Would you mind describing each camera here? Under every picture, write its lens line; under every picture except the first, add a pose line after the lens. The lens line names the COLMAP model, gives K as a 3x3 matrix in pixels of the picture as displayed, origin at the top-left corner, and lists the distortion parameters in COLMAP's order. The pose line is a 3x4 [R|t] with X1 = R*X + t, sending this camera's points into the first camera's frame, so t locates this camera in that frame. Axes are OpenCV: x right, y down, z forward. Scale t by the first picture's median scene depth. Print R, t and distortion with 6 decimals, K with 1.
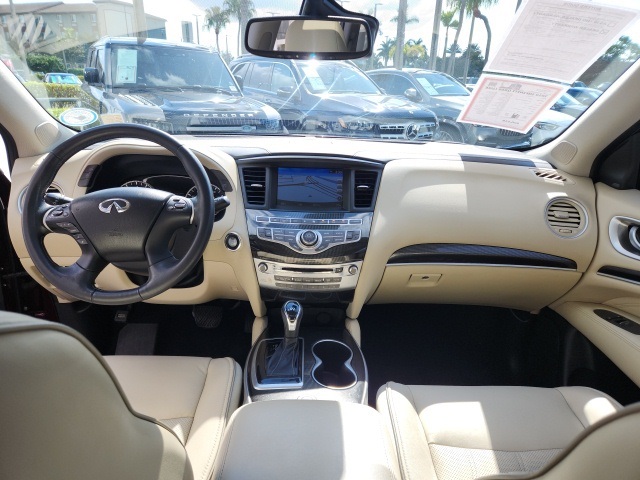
lens RADIAL K [[428.4, 0, 328.6], [0, 428.4, 242.8], [0, 0, 1]] dist [0.065839, -0.060915]
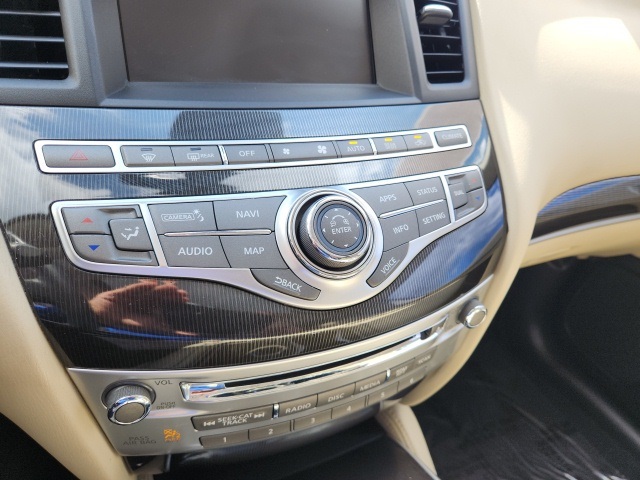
lens RADIAL K [[427.6, 0, 315.4], [0, 427.6, 235.6], [0, 0, 1]] dist [0.071609, -0.065946]
pose [[0.928643, -0.149968, 0.339310, -0.128958], [0.060047, 0.963350, 0.261442, -0.067692], [-0.366082, -0.222412, 0.903613, 0.789447]]
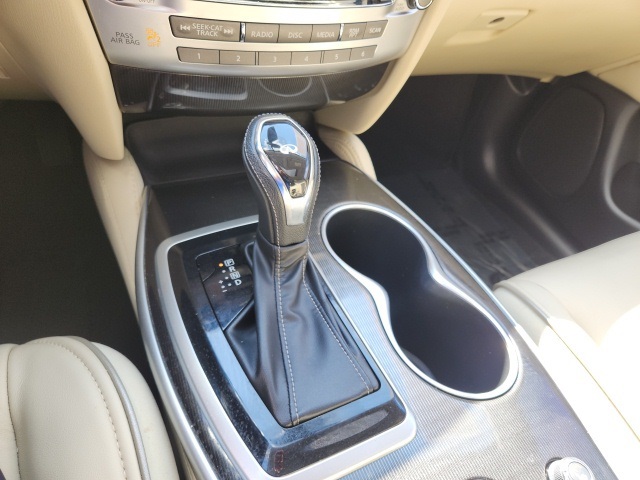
lens RADIAL K [[437.0, 0, 320.0], [0, 437.0, 240.0], [0, 0, 1]] dist [0.063996, -0.066042]
pose [[0.913491, -0.192732, 0.358315, -0.165015], [-0.011261, 0.868369, 0.495791, 0.059642], [-0.406704, -0.456936, 0.791076, 0.685192]]
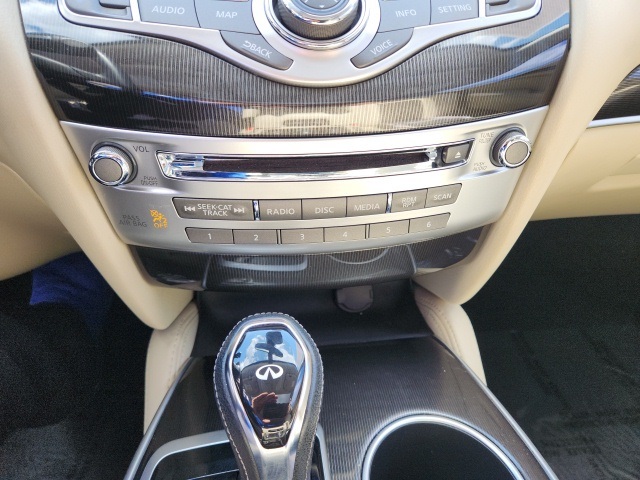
lens RADIAL K [[428.4, 0, 328.6], [0, 428.4, 242.8], [0, 0, 1]] dist [0.065839, -0.060915]
pose [[0.996012, -0.076906, 0.045226, -0.057123], [0.063411, 0.966804, 0.247526, 0.047845], [-0.062760, -0.243671, 0.967825, 0.762395]]
